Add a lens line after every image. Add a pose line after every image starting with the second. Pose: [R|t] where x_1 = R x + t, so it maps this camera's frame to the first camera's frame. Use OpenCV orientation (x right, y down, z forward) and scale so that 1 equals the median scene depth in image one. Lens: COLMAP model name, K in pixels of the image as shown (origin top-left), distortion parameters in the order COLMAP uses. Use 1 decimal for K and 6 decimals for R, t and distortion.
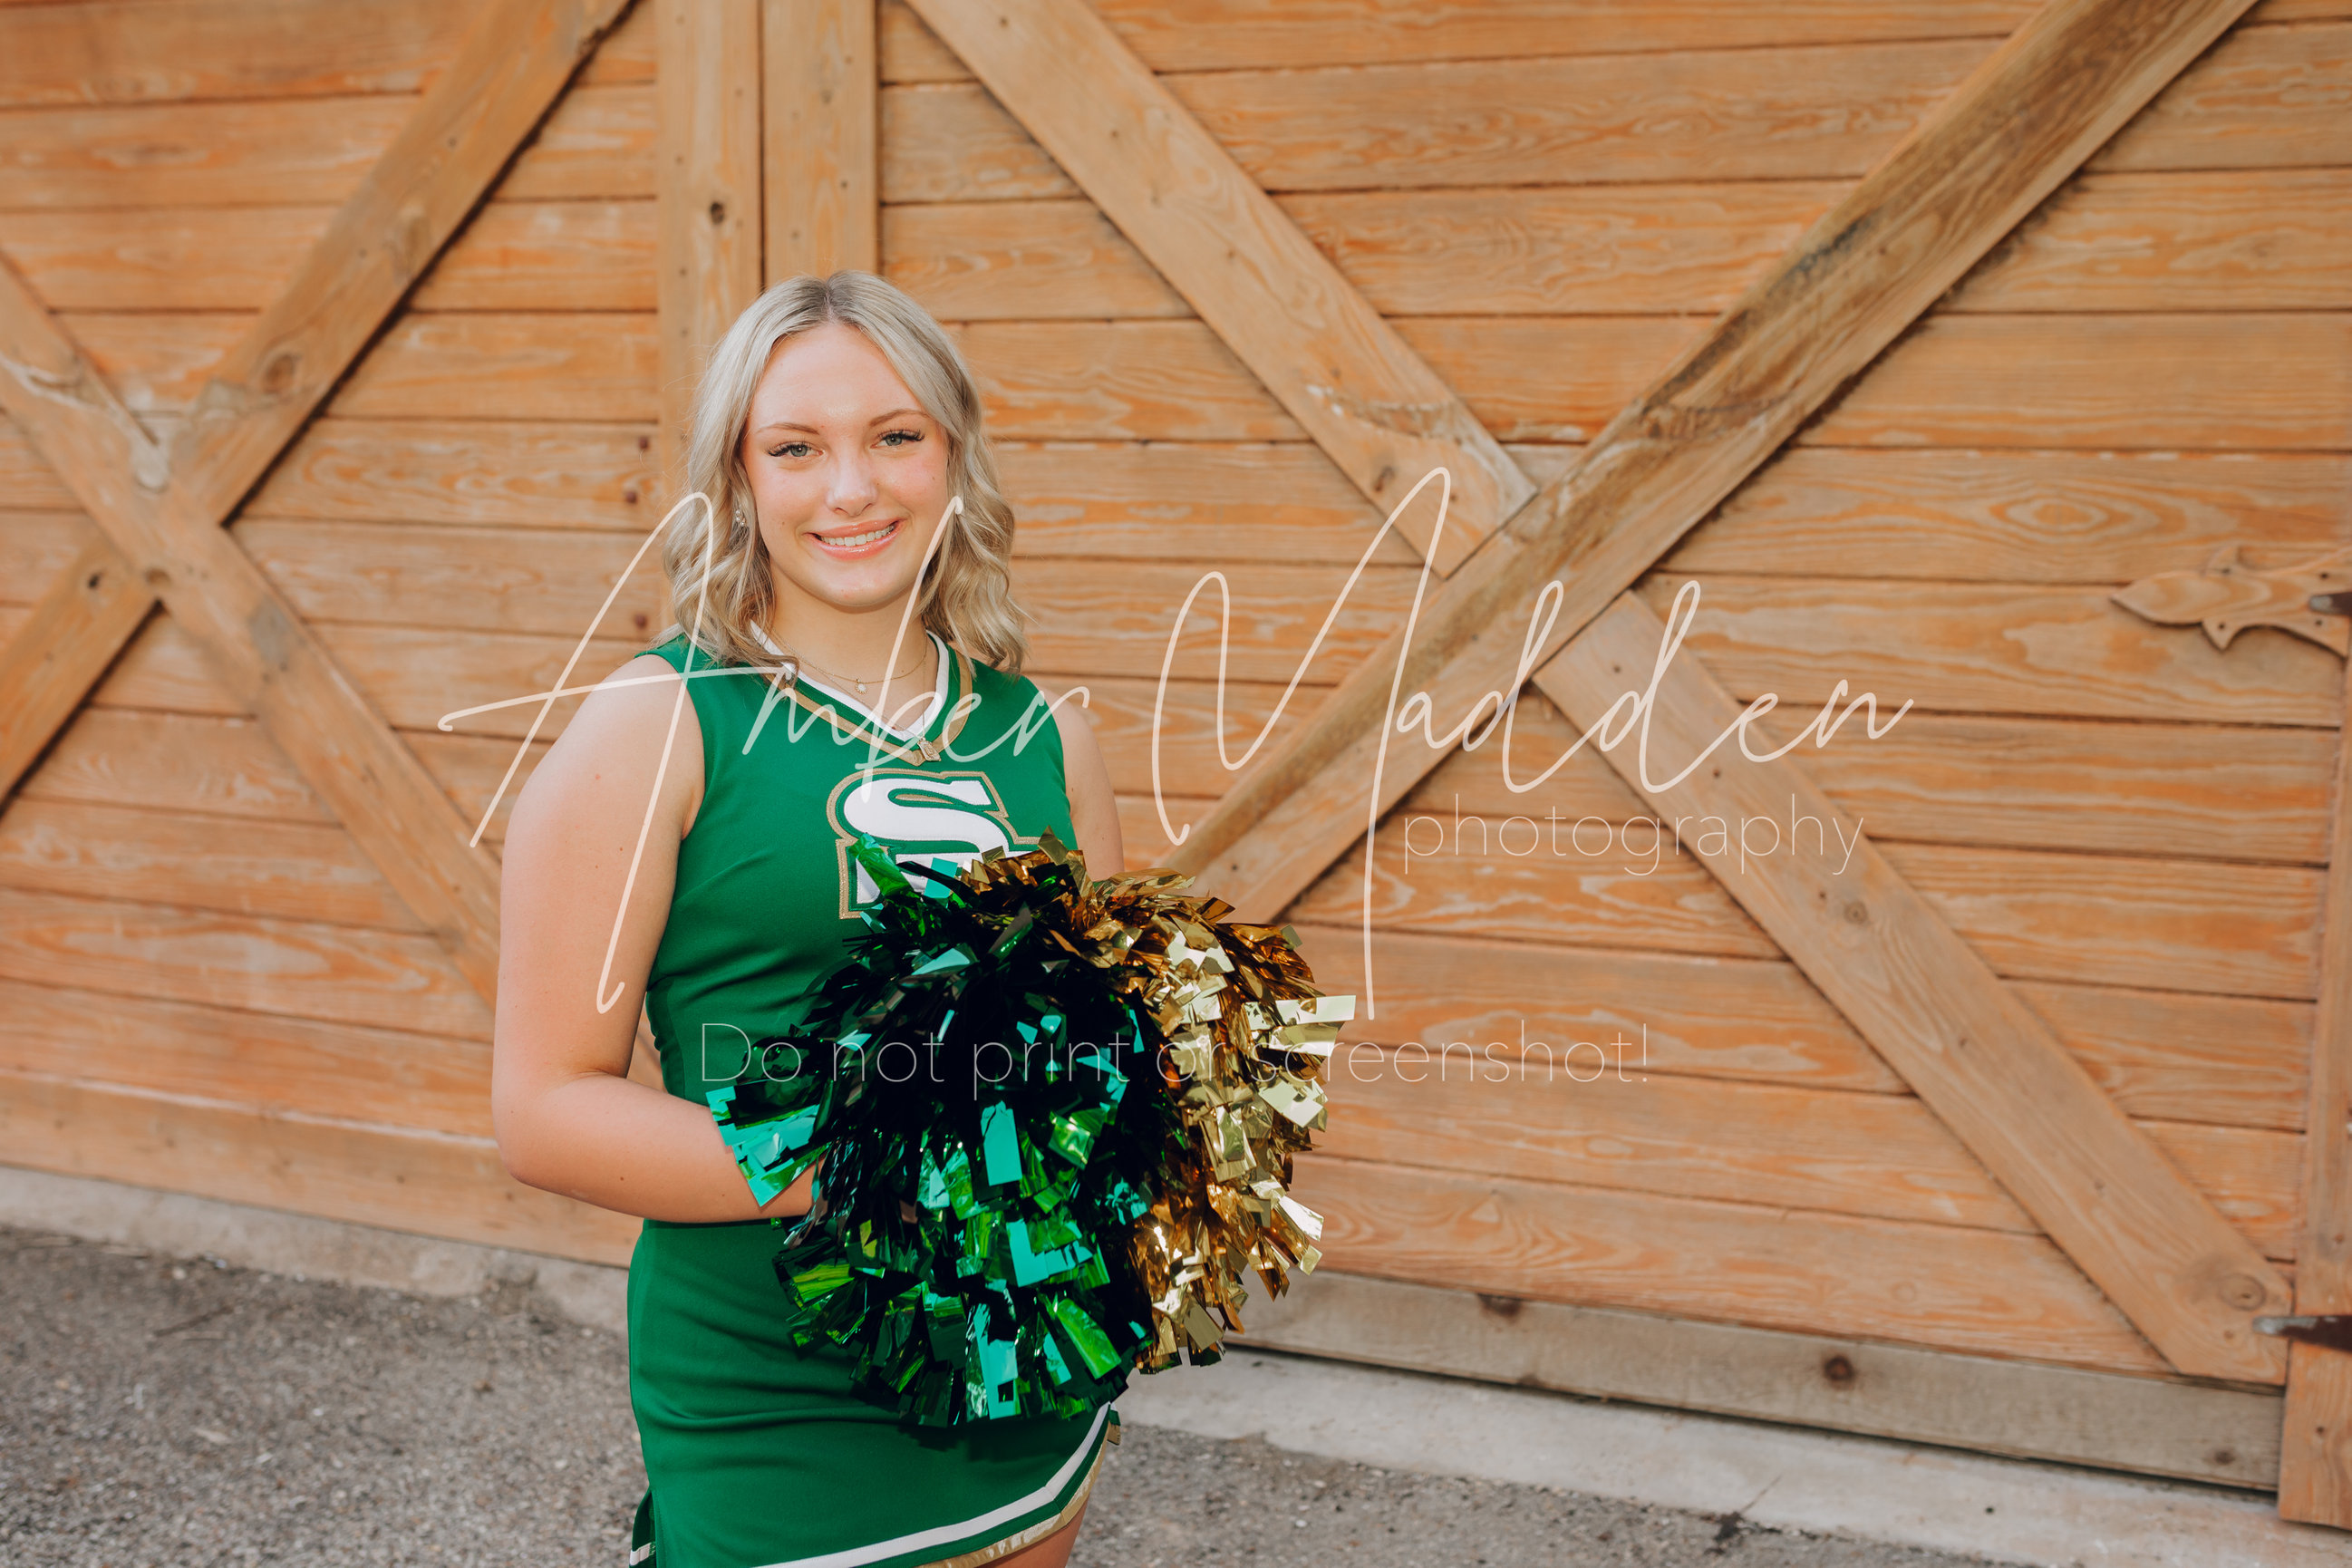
lens RADIAL K [[2240.6, 0, 1165.2], [0, 2240.6, 782.2], [0, 0, 1]] dist [-0.028189, 0.000000]
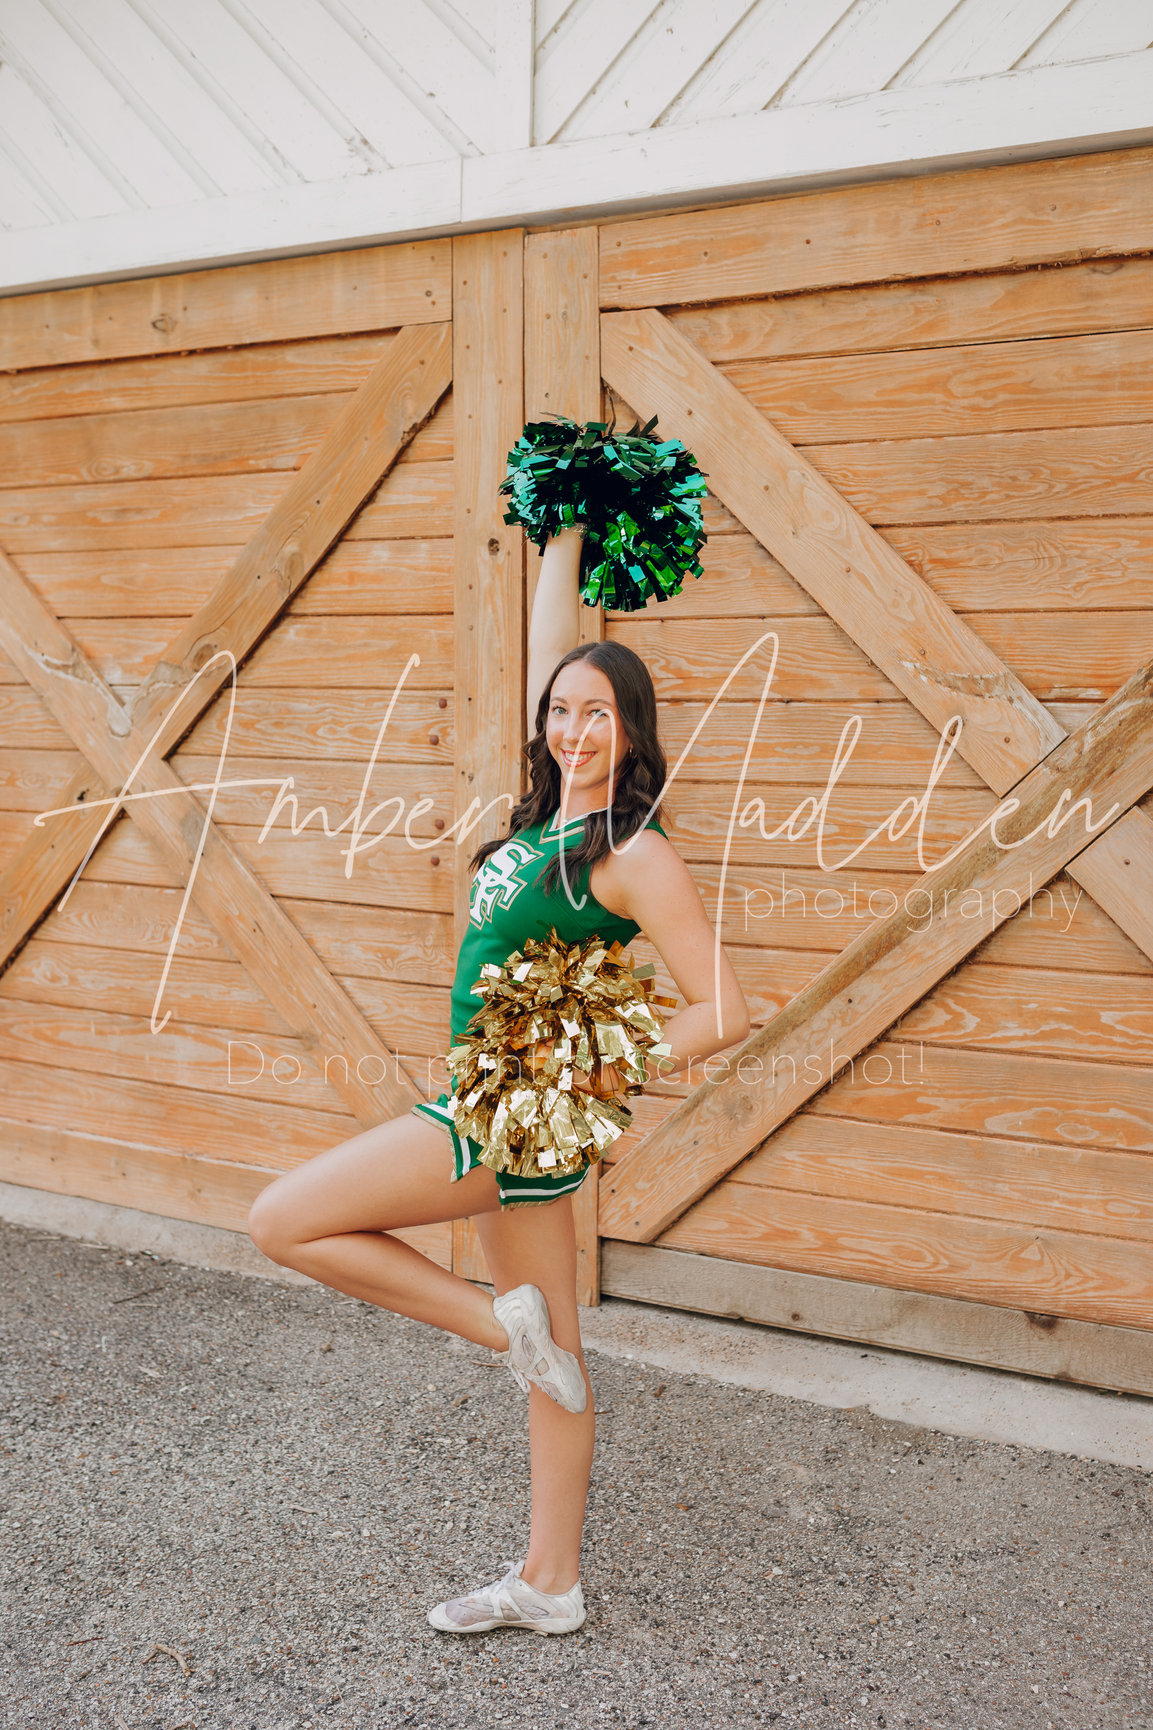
lens RADIAL K [[1648.1, 0, 575.7], [0, 1648.1, 872.2], [0, 0, 1]] dist [-0.028189, 0.000000]
pose [[0.989365, 0.004703, -0.145380, 0.011227], [-0.009457, 0.999442, -0.032031, -0.008386], [0.145148, 0.033065, 0.988857, -0.055813]]
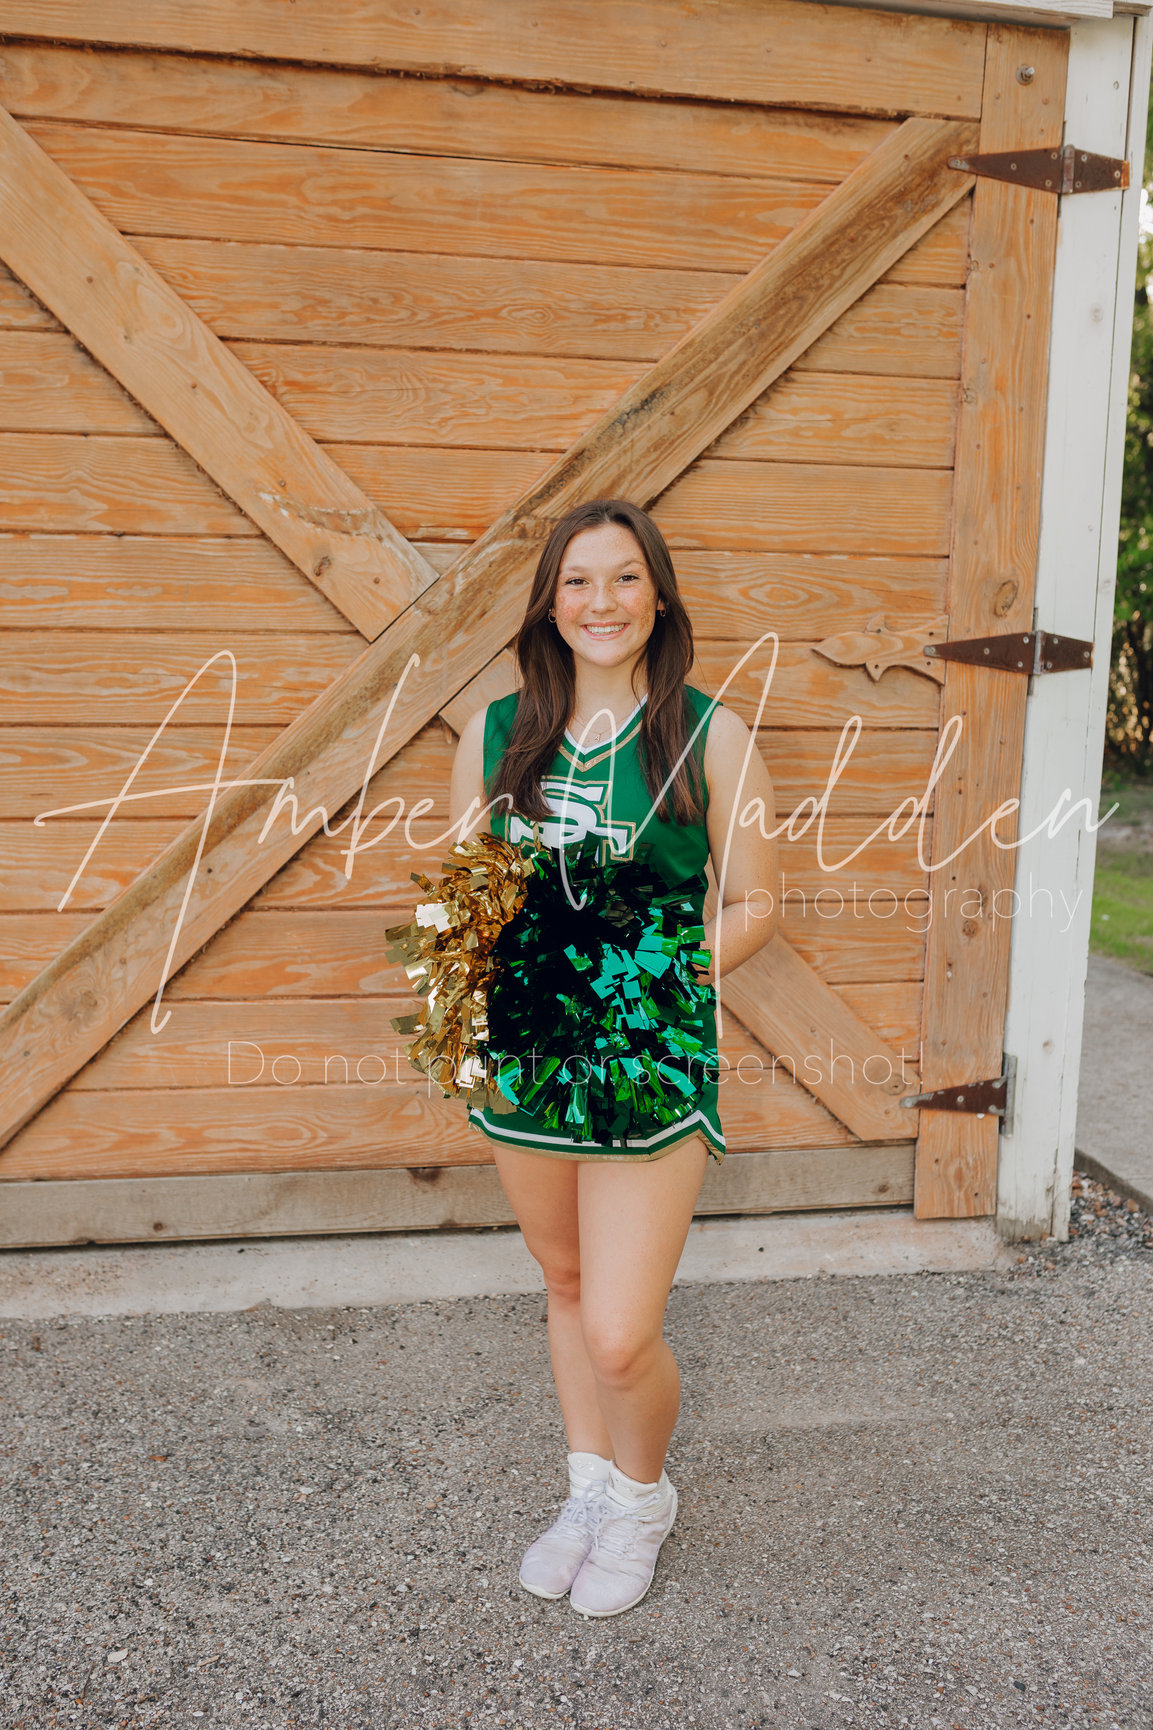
lens RADIAL K [[1648.1, 0, 569.5], [0, 1648.1, 872.3], [0, 0, 1]] dist [-0.028189, 0.000000]
pose [[0.862853, -0.077012, 0.499553, -0.272705], [0.056672, 0.996833, 0.055787, -0.001973], [-0.502268, -0.019825, 0.864485, 0.087989]]
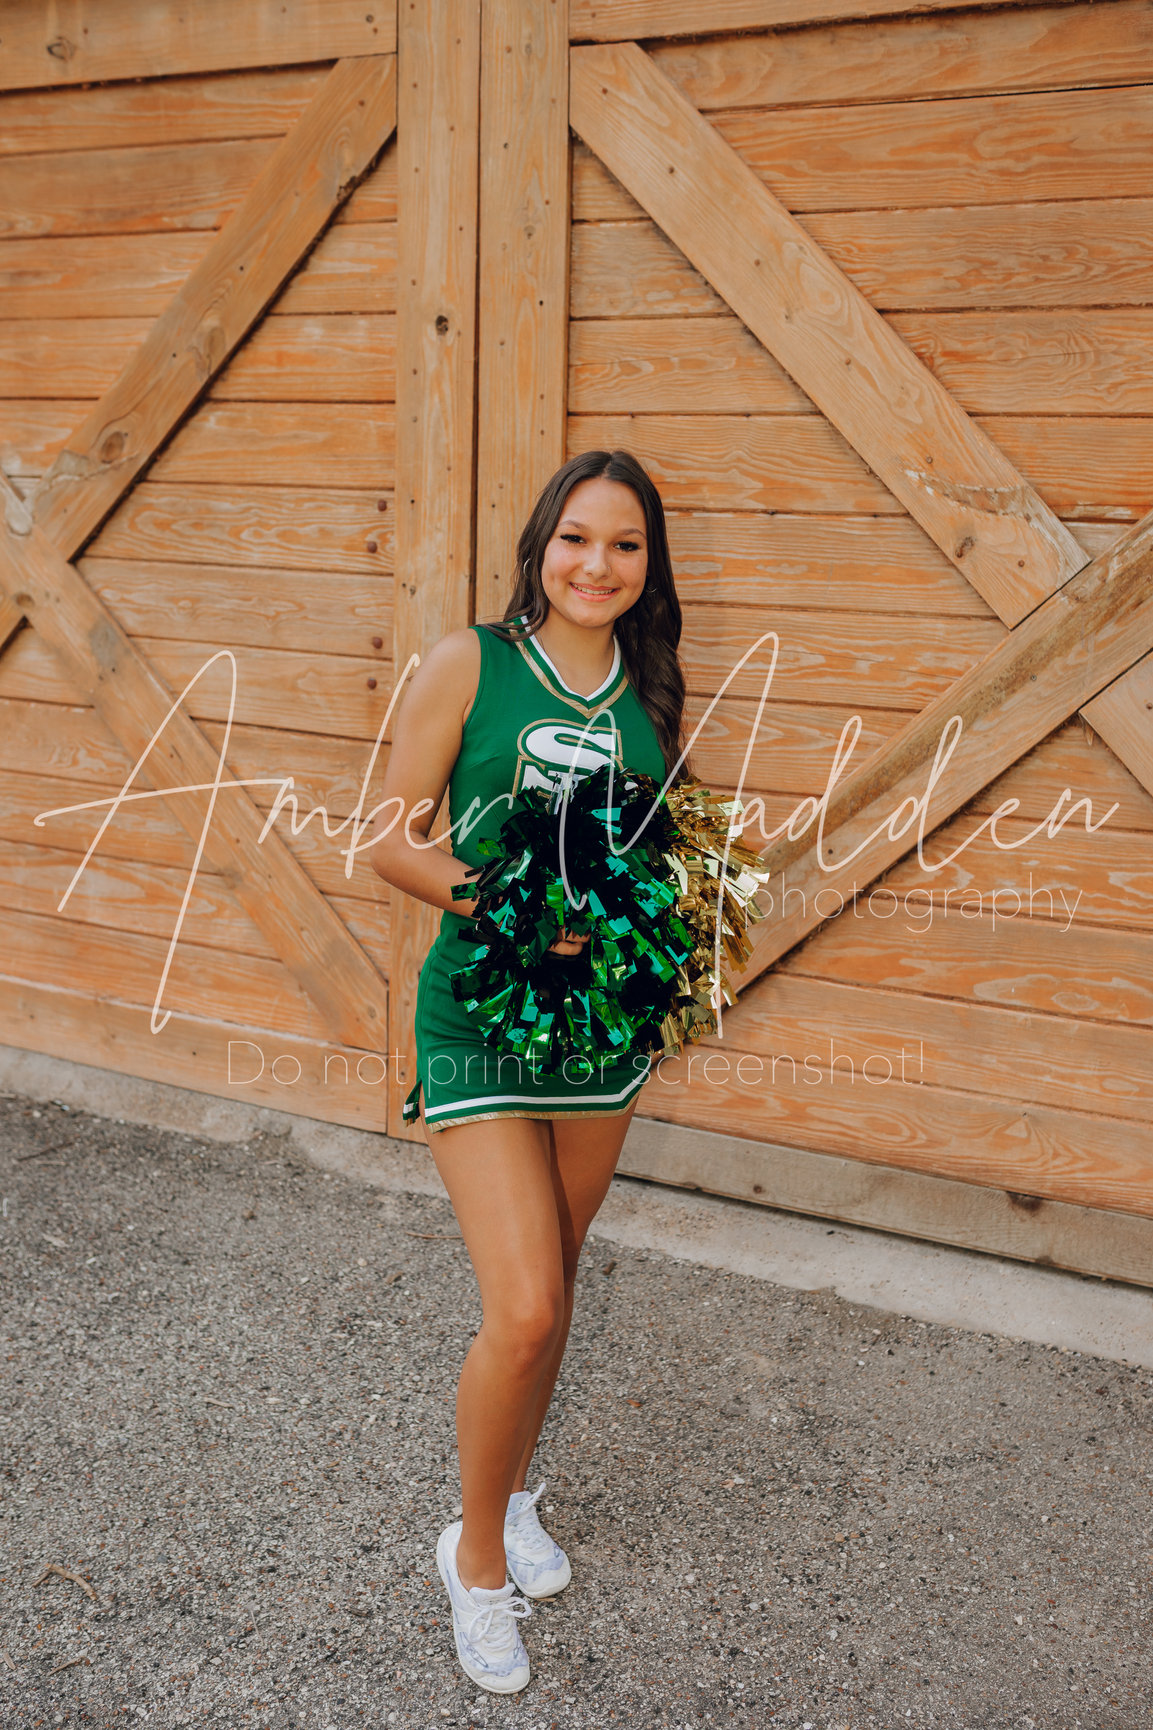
lens RADIAL K [[1648.1, 0, 573.7], [0, 1648.1, 874.2], [0, 0, 1]] dist [-0.028189, 0.000000]
pose [[0.993112, 0.039031, -0.110476, -0.010192], [-0.030118, 0.996240, 0.081229, -0.021894], [0.113231, -0.077342, 0.990554, 0.056715]]
